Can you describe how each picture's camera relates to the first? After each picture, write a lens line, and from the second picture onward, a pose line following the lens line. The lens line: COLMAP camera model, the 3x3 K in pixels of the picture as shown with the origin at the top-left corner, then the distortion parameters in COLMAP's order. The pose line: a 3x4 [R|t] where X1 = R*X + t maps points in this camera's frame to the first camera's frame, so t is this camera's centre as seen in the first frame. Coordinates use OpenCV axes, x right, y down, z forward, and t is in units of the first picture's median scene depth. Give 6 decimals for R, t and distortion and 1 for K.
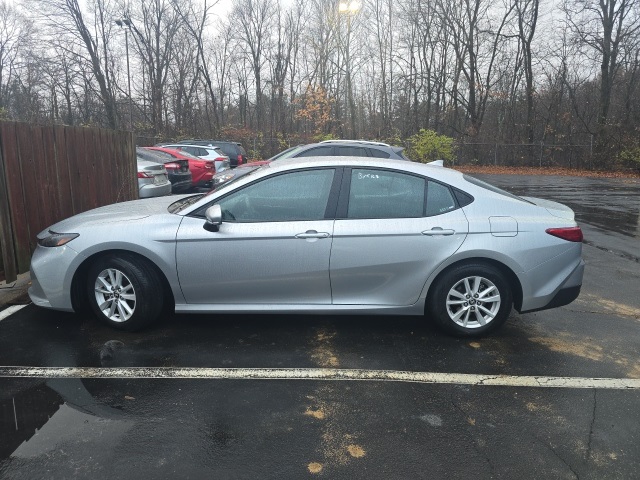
lens RADIAL K [[430.8, 0, 317.2], [0, 430.8, 237.1], [0, 0, 1]] dist [0.027652, -0.018852]
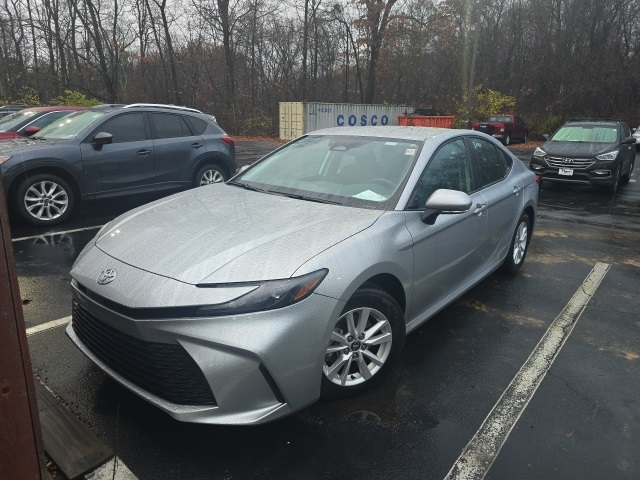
lens RADIAL K [[430.8, 0, 319.8], [0, 430.8, 242.4], [0, 0, 1]] dist [0.027652, -0.018852]
pose [[0.653936, -0.206255, 0.727892, -0.938250], [0.146729, 0.978428, 0.145426, -0.117838], [-0.742185, 0.011704, 0.670093, 0.611509]]
